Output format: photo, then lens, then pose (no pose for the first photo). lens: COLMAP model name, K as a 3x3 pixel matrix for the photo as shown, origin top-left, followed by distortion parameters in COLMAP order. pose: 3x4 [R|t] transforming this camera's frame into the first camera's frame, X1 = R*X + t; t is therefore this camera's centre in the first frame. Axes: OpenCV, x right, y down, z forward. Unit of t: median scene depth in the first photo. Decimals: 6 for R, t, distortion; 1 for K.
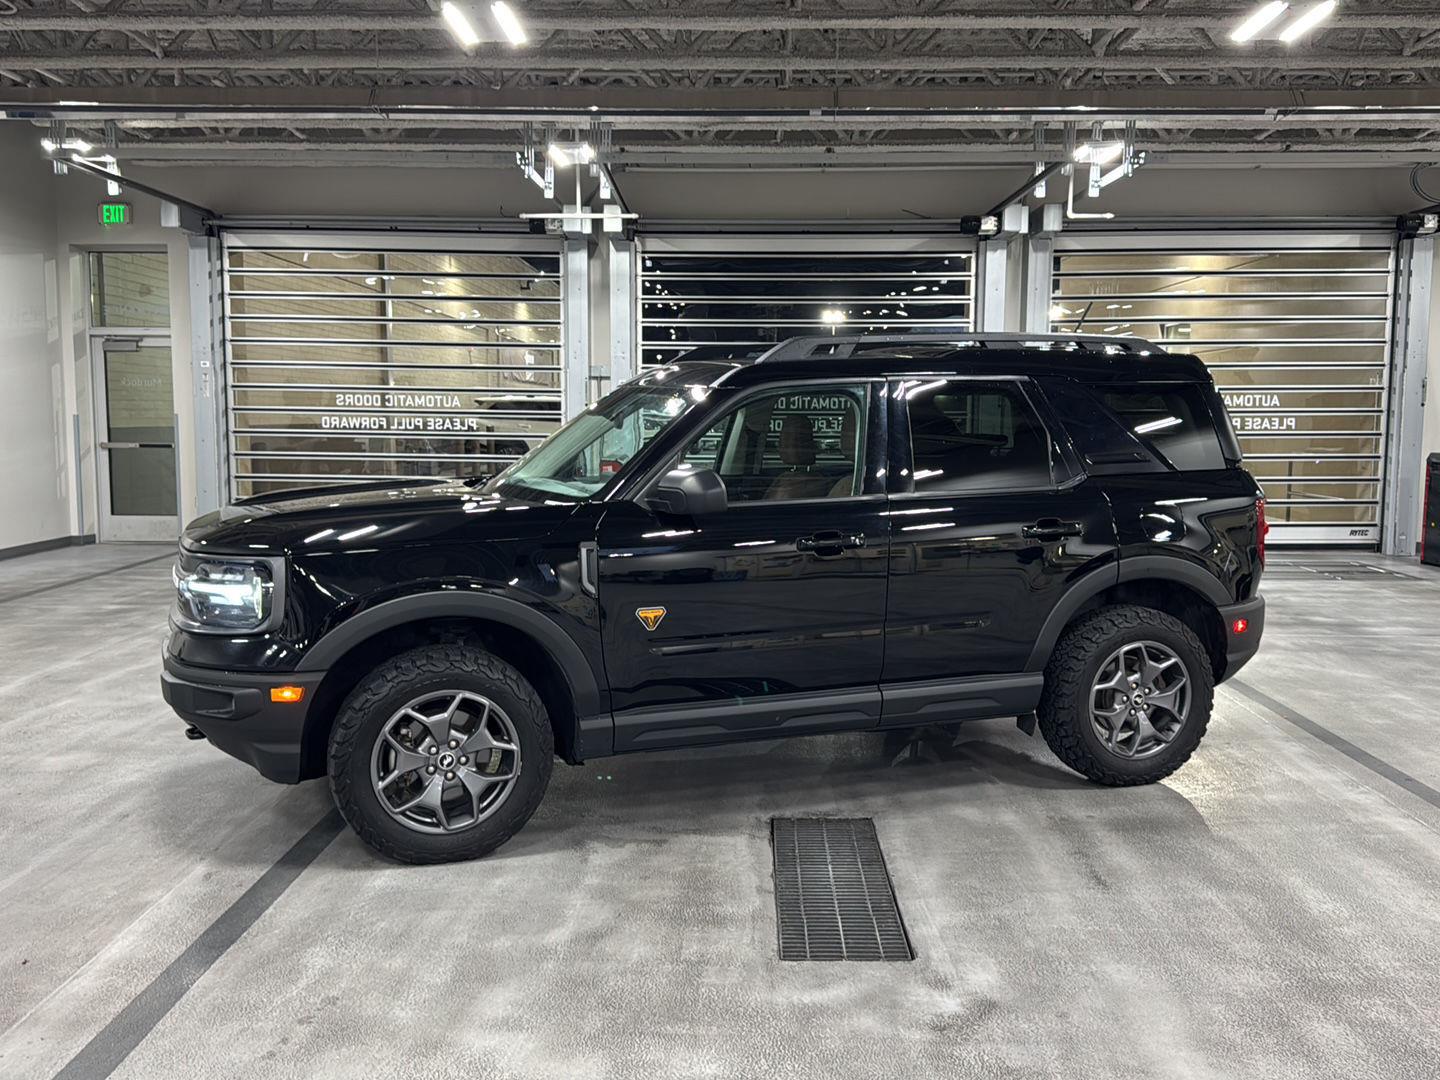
lens RADIAL K [[1283.0, 0, 722.9], [0, 1283.0, 542.9], [0, 0, 1]] dist [0.131962, -0.250839]
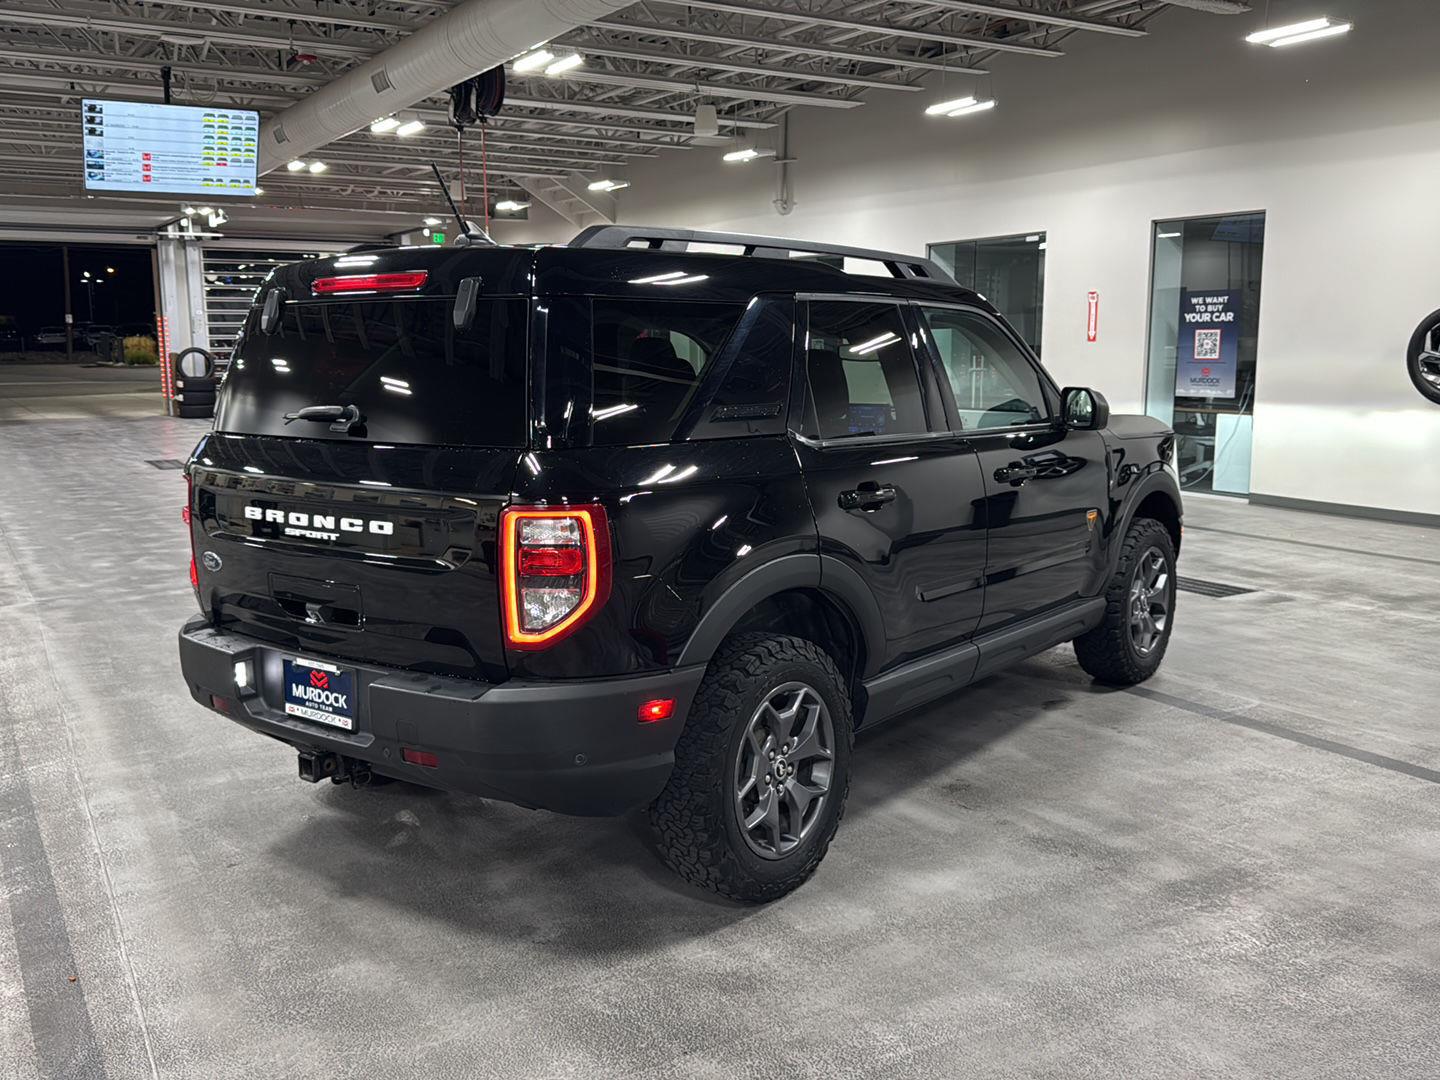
lens RADIAL K [[1283.0, 0, 729.4], [0, 1283.0, 542.5], [0, 0, 1]] dist [0.131962, -0.250839]
pose [[-0.841572, 0.086067, -0.533244, 0.595792], [-0.052190, 0.969648, 0.238870, -0.196877], [0.537618, 0.228857, -0.811537, 1.892550]]
